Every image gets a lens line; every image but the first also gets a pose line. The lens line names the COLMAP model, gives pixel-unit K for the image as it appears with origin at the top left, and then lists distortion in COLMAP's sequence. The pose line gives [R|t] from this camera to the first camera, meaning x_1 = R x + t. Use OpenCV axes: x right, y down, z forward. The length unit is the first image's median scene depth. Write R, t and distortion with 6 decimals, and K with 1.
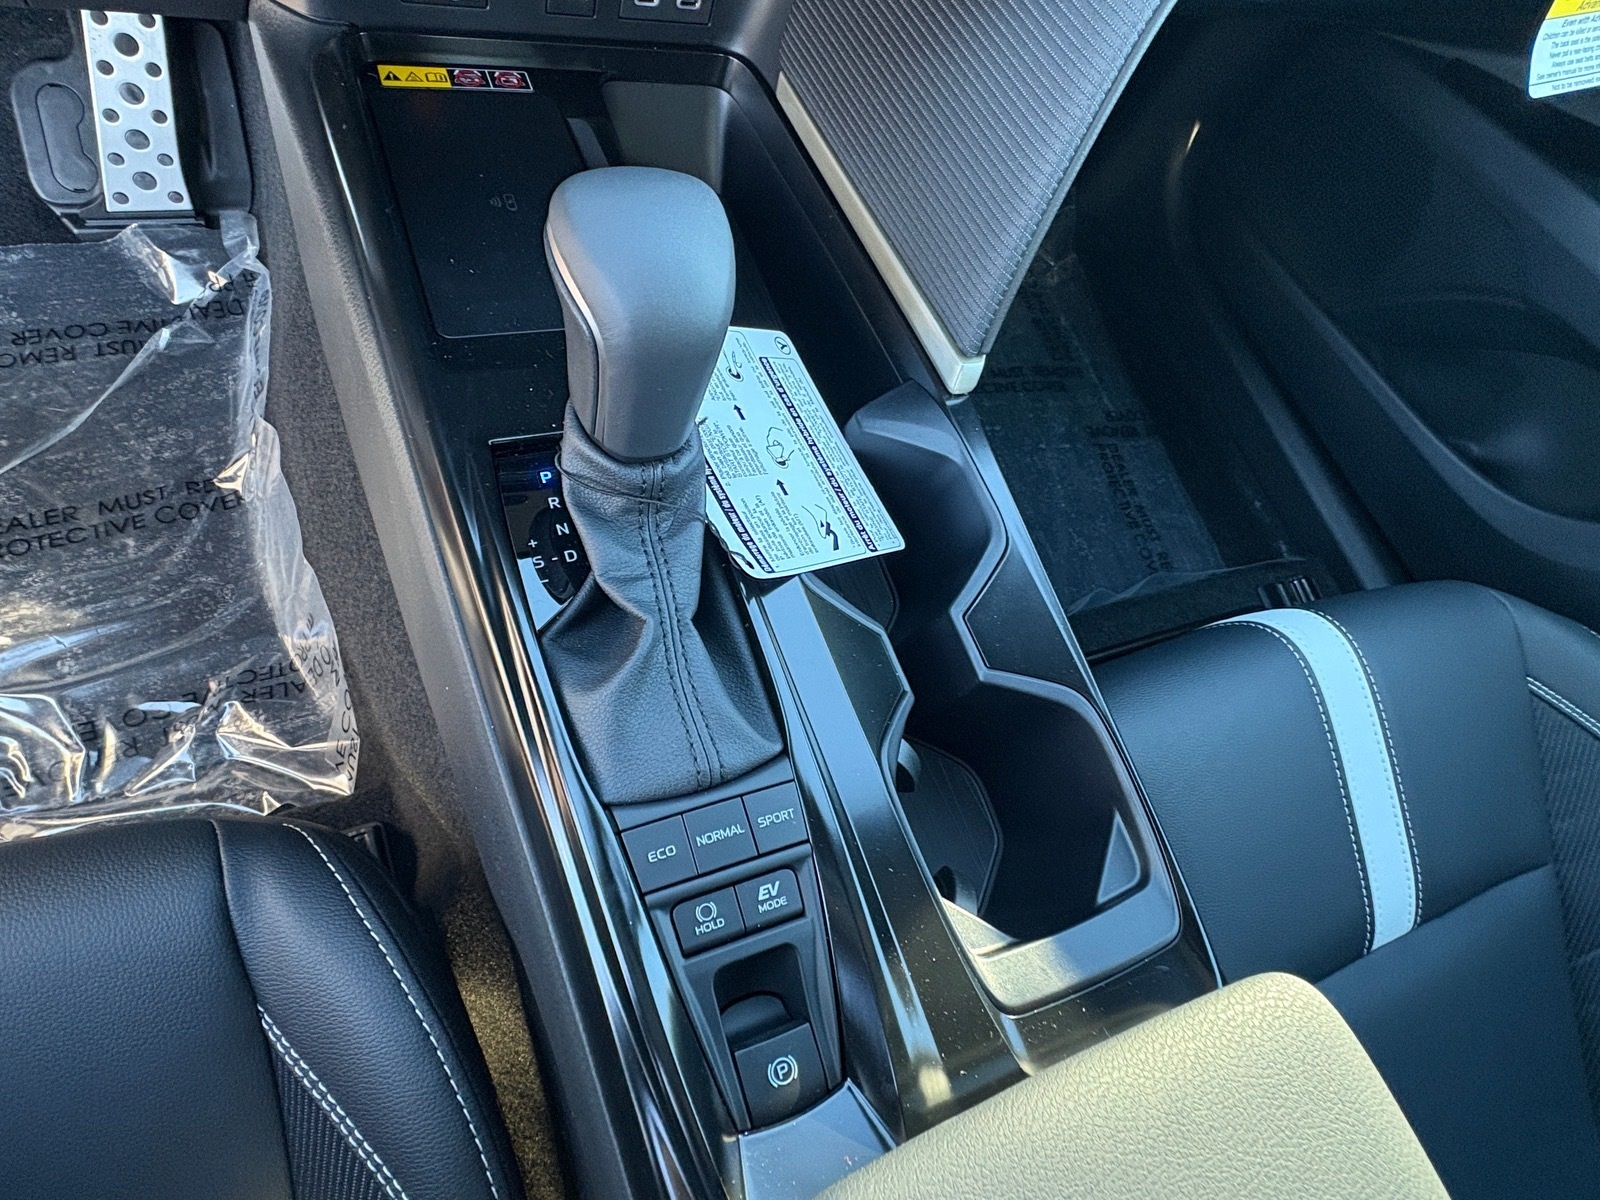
lens RADIAL K [[876.7, 0, 768.7], [0, 876.7, 597.9], [0, 0, 1]] dist [-0.003009, -0.000240]
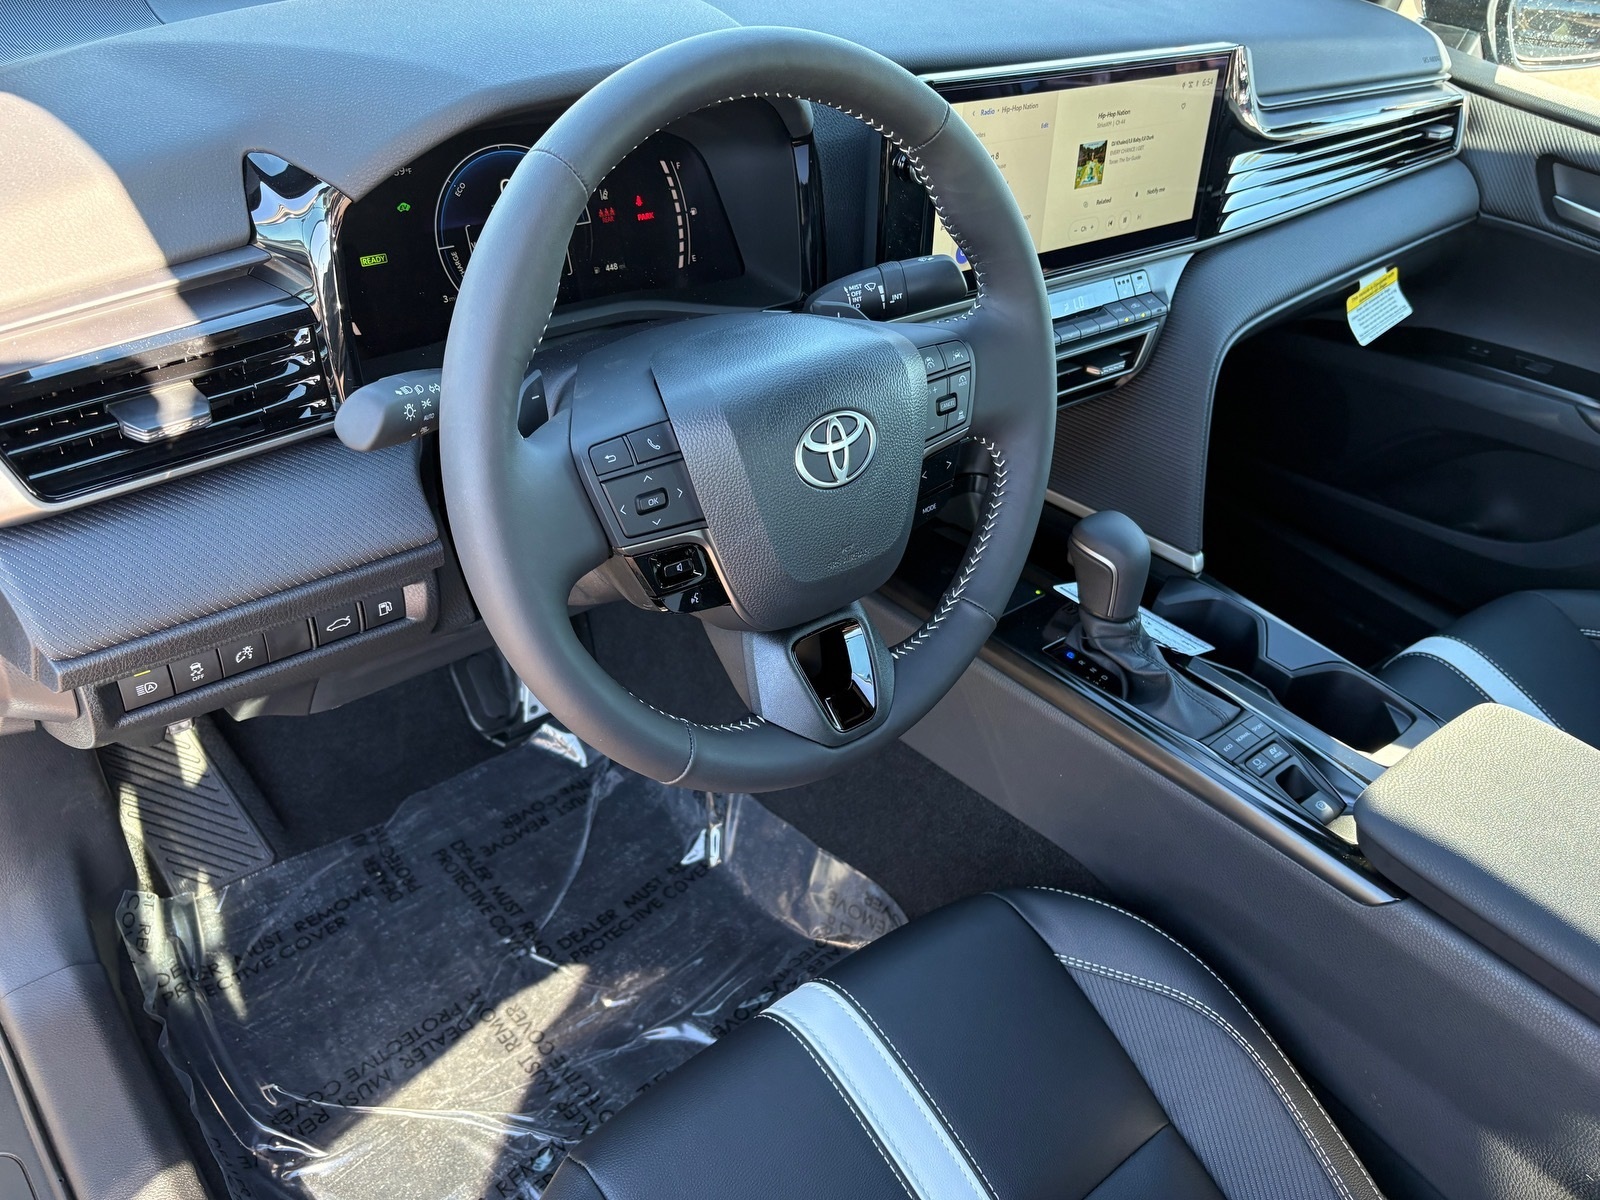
lens RADIAL K [[1246.0, 0, 790.9], [0, 1246.0, 604.7], [0, 0, 1]] dist [0.024877, -0.039139]
pose [[0.924118, -0.351391, 0.150102, -1.041057], [0.382072, 0.844450, -0.375401, 0.513381], [0.005159, 0.404264, 0.914628, -1.485546]]
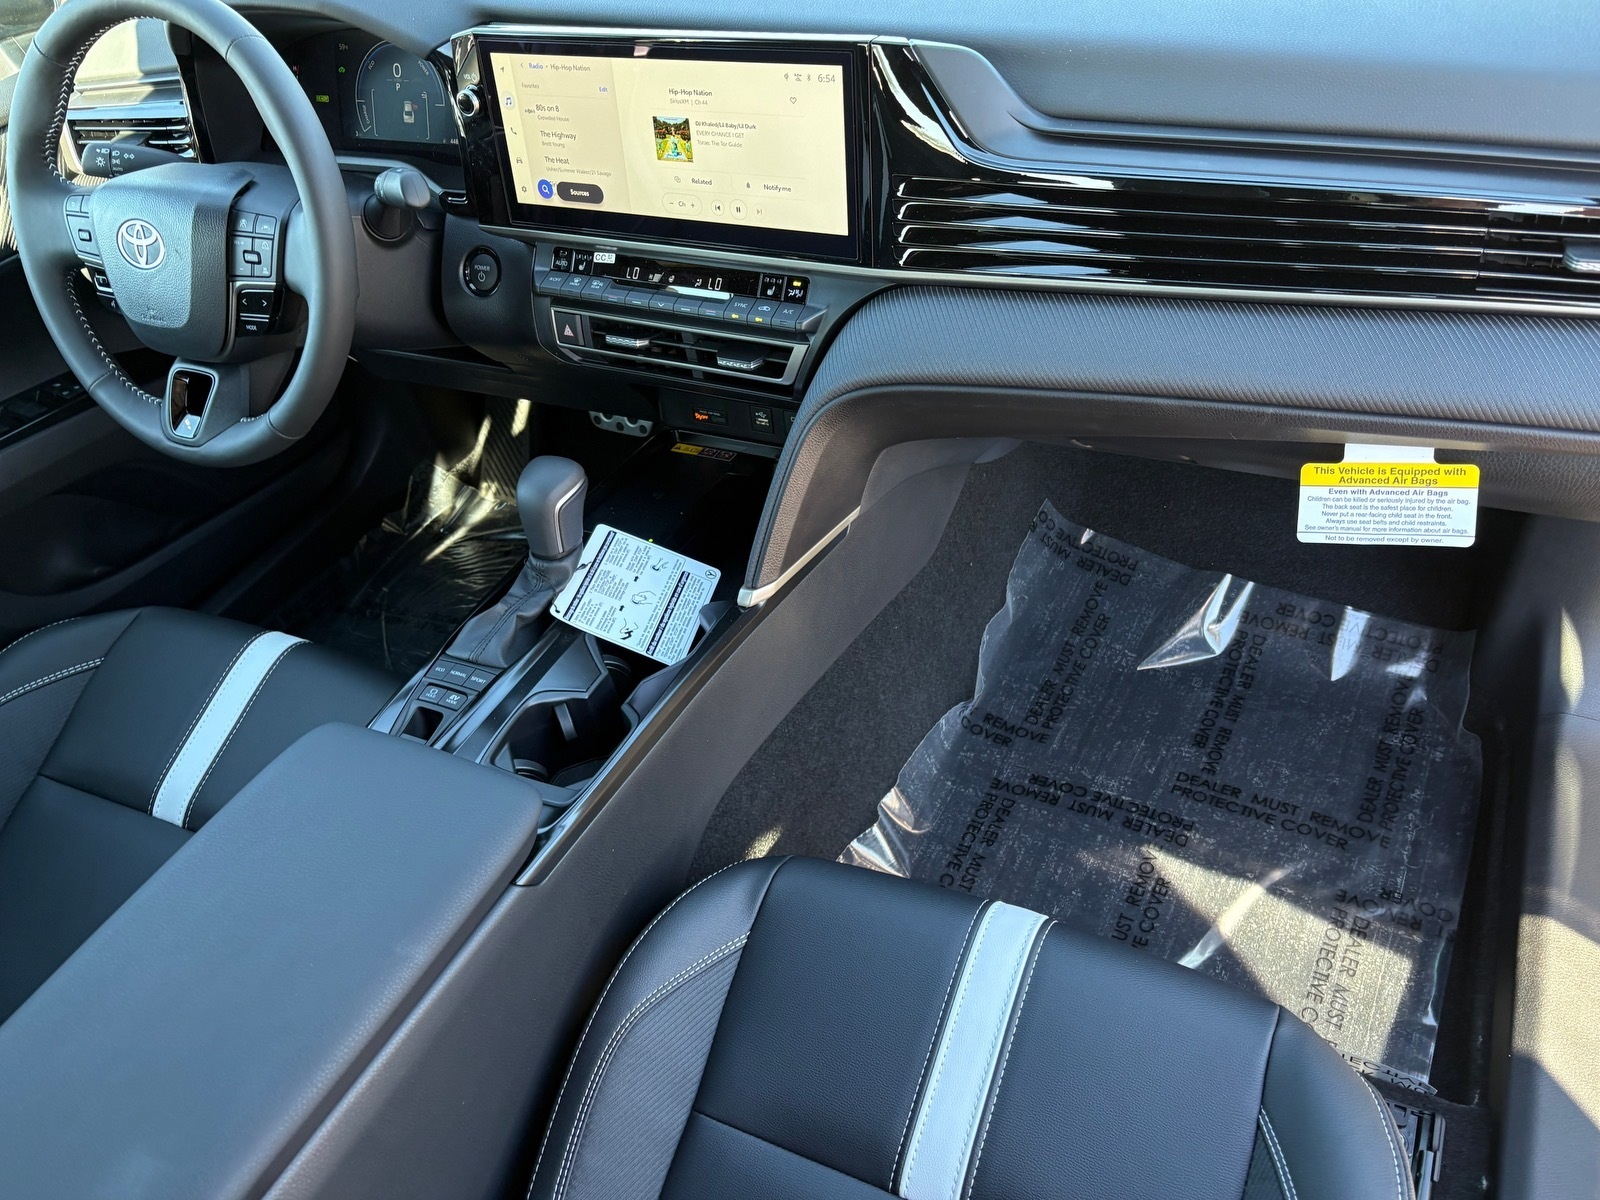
lens RADIAL K [[1238.6, 0, 796.6], [0, 1238.6, 610.7], [0, 0, 1]] dist [0.099906, -0.275498]
pose [[0.625567, 0.173292, -0.760681, 2.209374], [-0.506946, 0.831416, -0.227495, 0.300528], [0.593019, 0.527937, 0.607956, -0.489371]]
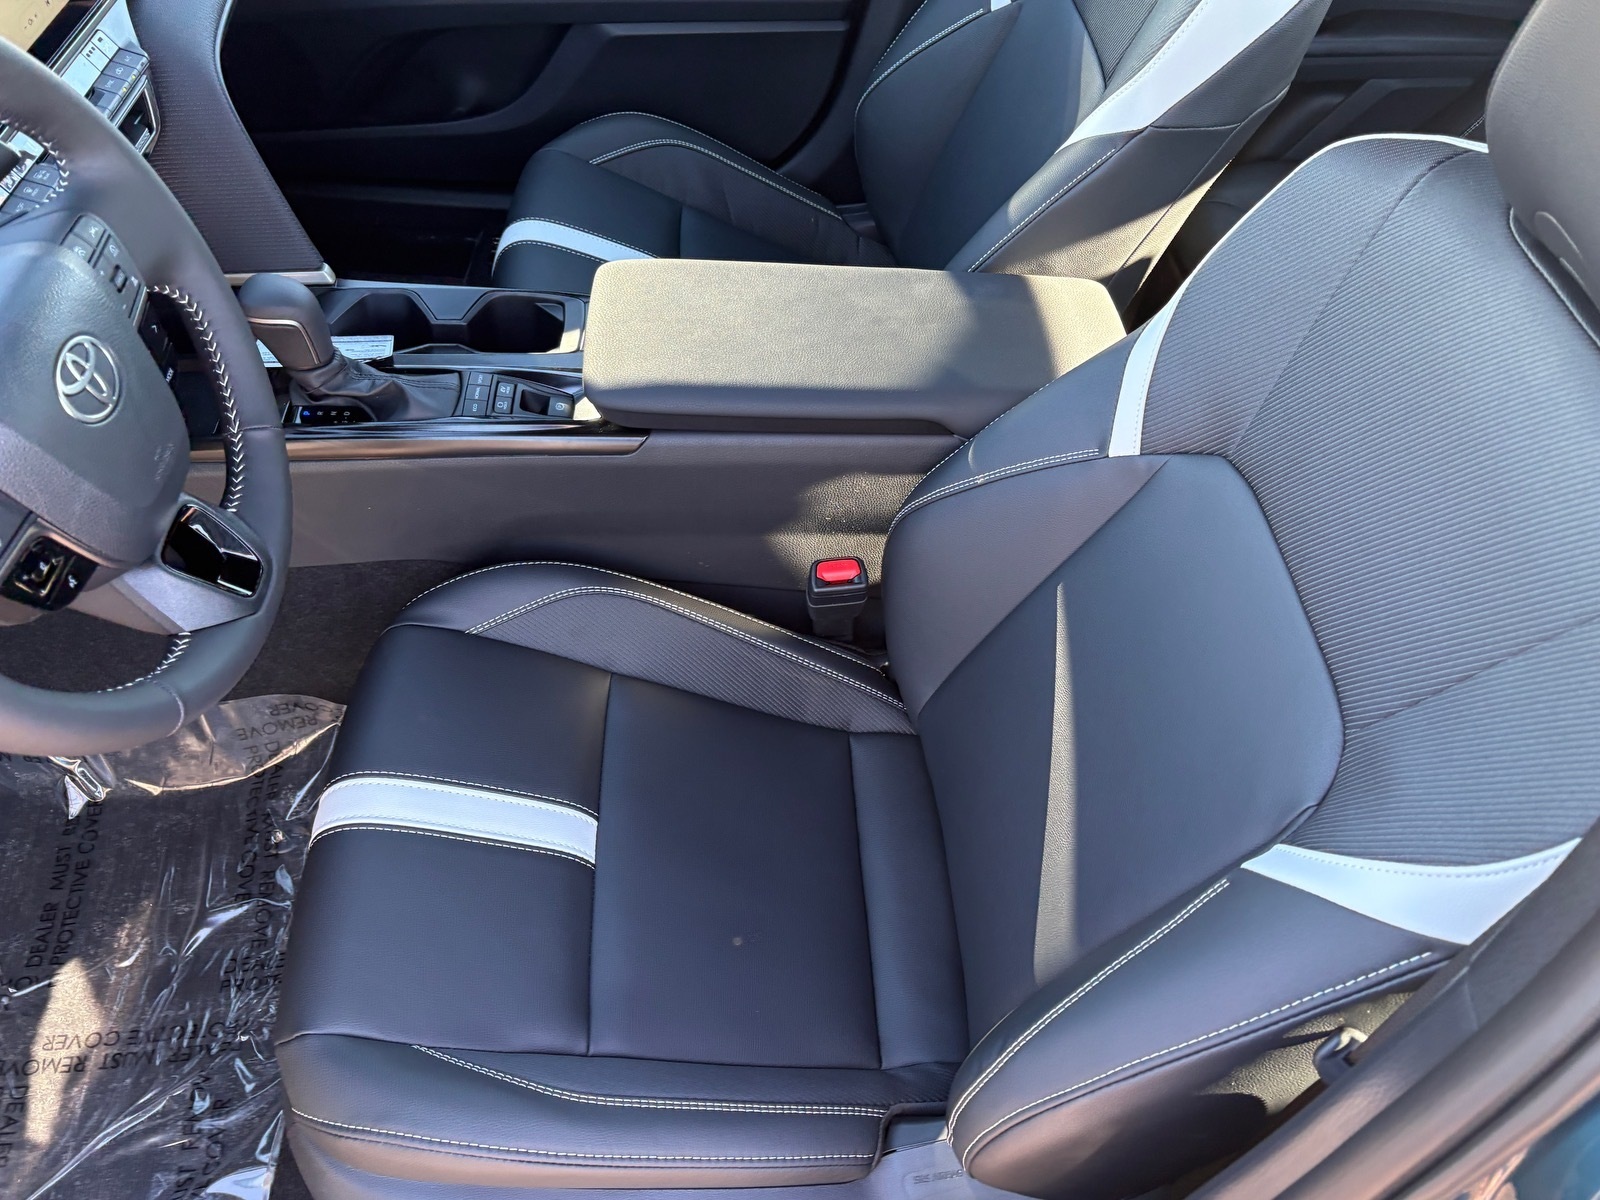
lens RADIAL K [[1224.1, 0, 800.7], [0, 1224.1, 595.2], [0, 0, 1]] dist [0.052979, -0.056016]
pose [[0.301235, -0.858172, 0.415691, -1.302200], [0.860975, 0.432159, 0.268255, 0.257868], [-0.409854, 0.277092, 0.869046, -1.797621]]
